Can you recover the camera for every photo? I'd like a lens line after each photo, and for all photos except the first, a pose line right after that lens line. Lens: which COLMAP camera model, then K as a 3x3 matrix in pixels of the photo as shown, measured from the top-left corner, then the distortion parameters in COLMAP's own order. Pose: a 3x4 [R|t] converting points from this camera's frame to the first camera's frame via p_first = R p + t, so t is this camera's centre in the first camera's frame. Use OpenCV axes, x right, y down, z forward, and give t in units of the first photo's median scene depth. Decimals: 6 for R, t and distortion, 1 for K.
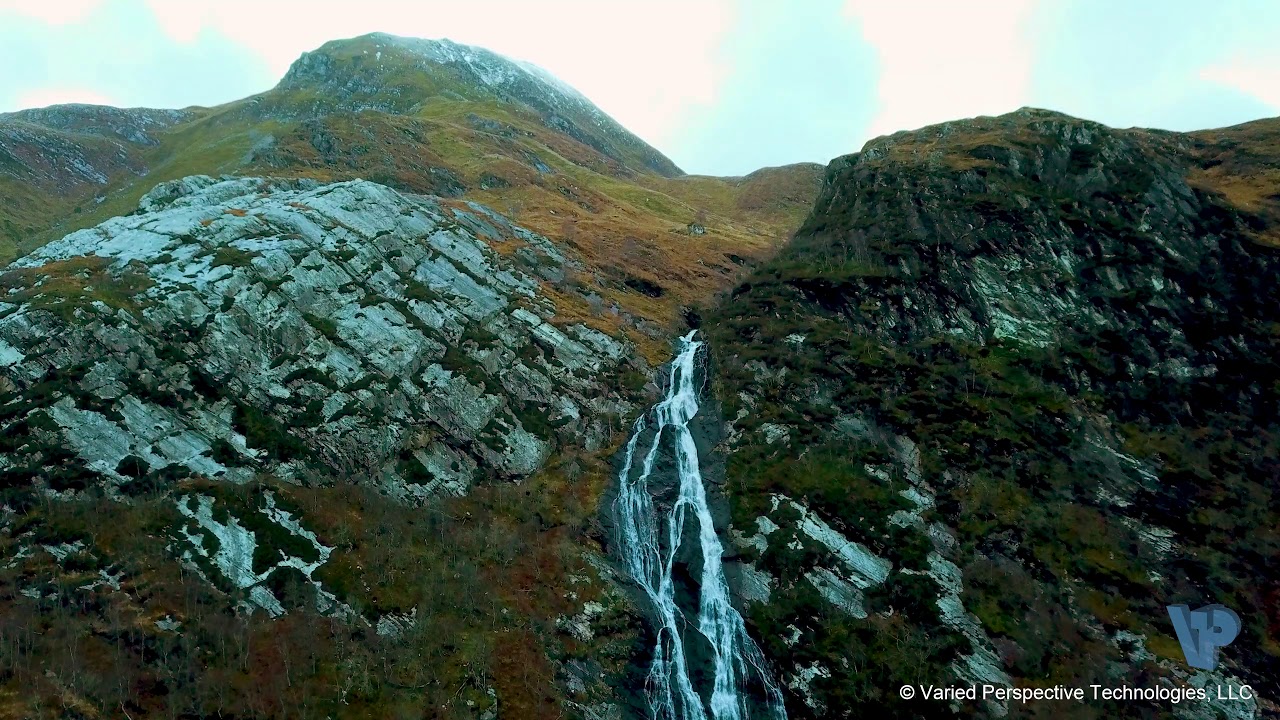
lens RADIAL K [[1026.0, 0, 640.0], [0, 1026.0, 360.0], [0, 0, 1]] dist [0.066166, -0.115932]
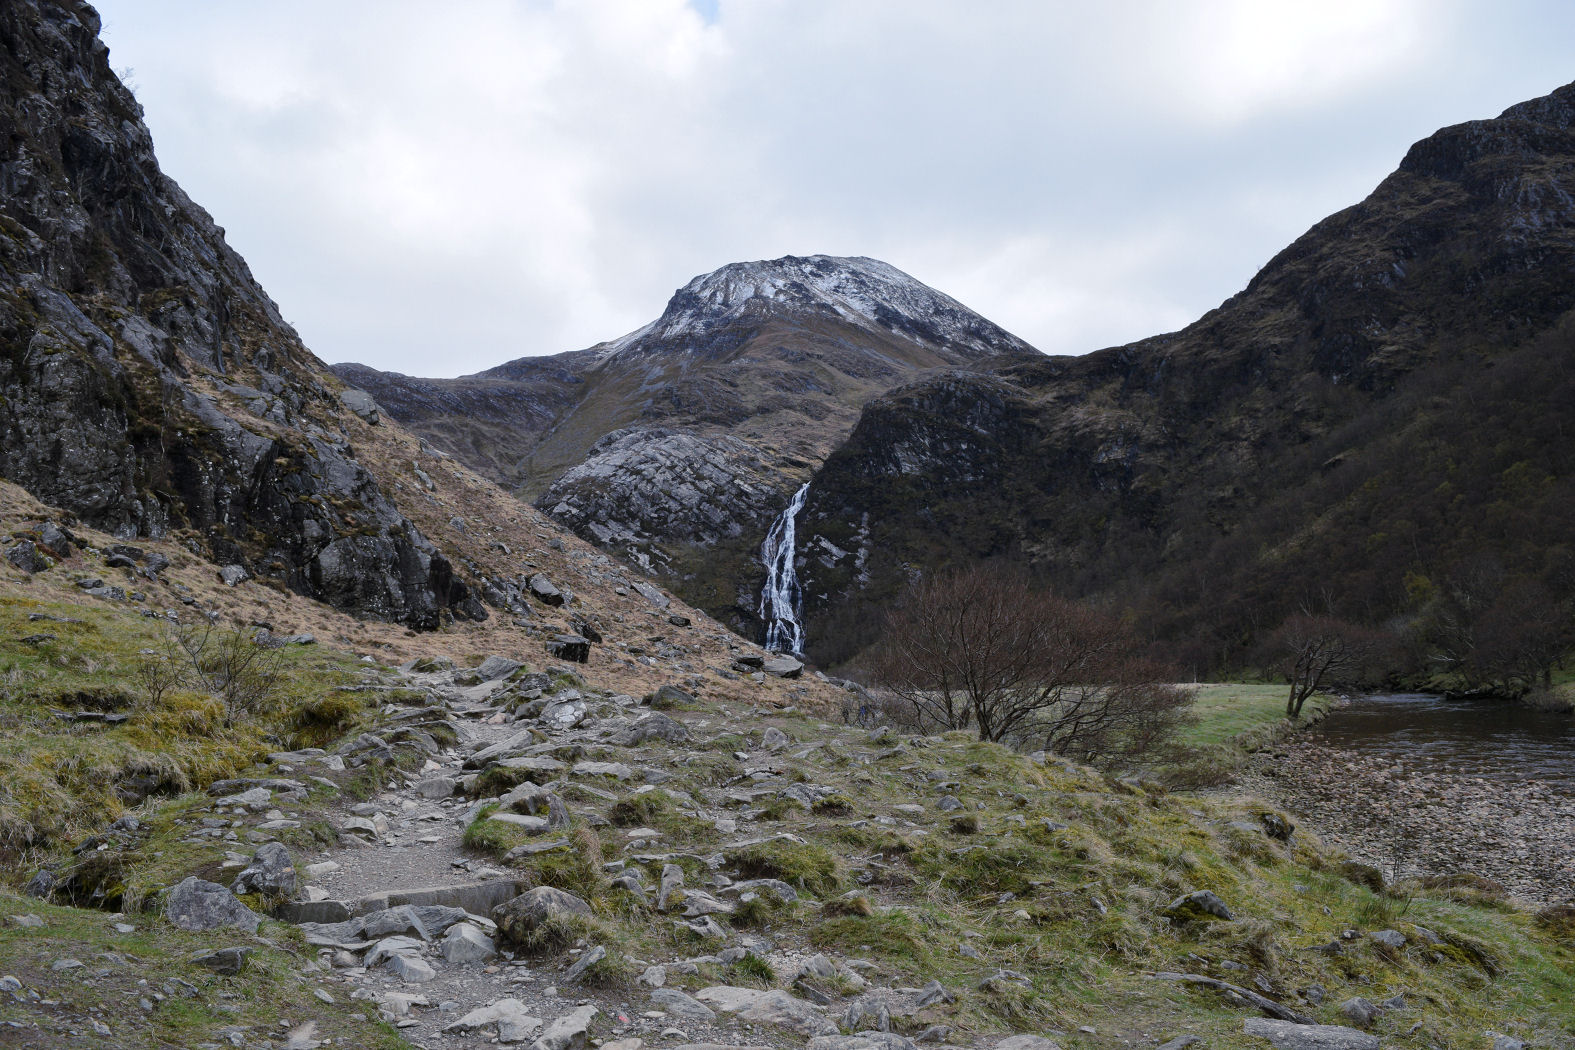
lens RADIAL K [[1263.0, 0, 787.5], [0, 1263.0, 525.0], [0, 0, 1]] dist [-0.055188, 0.000621]
pose [[0.960201, -0.089906, -0.264443, 0.918964], [0.088392, 0.995929, -0.017646, 0.145636], [0.264953, -0.006431, 0.964240, -2.258995]]
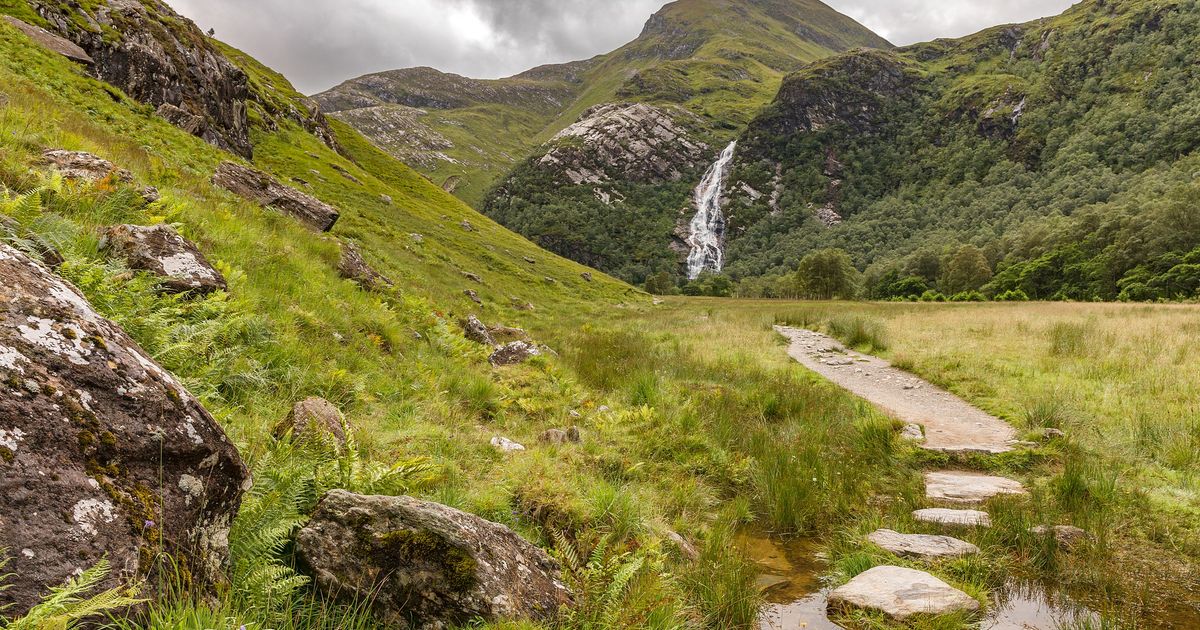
lens RADIAL K [[789.1, 0, 604.5], [0, 789.1, 332.8], [0, 0, 1]] dist [0.030834, 0.000936]
pose [[0.910906, -0.001385, -0.412612, 0.798256], [0.065929, 0.987635, 0.142234, 0.216213], [0.407313, -0.156765, 0.899734, -1.704824]]
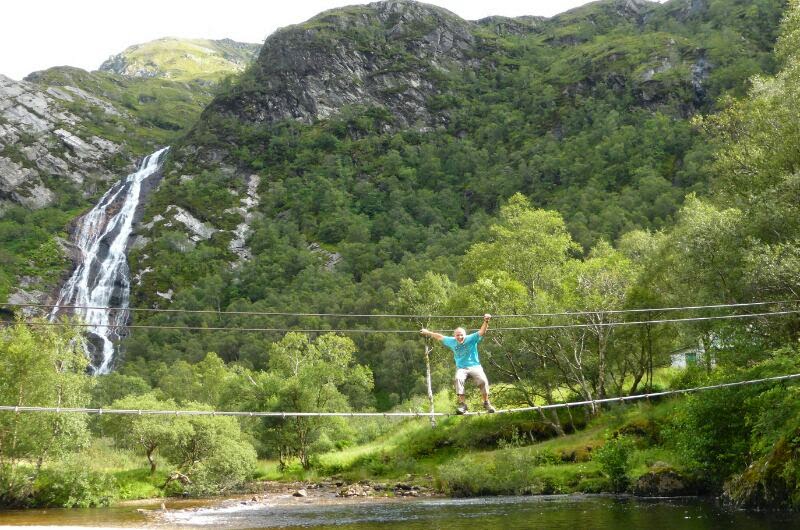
lens RADIAL K [[946.6, 0, 419.7], [0, 946.6, 264.4], [0, 0, 1]] dist [0.004996, 0.006745]
pose [[0.994988, -0.062190, -0.078305, 0.623783], [0.055544, 0.994885, -0.084368, 0.360879], [0.083151, 0.079595, 0.993353, -0.527455]]
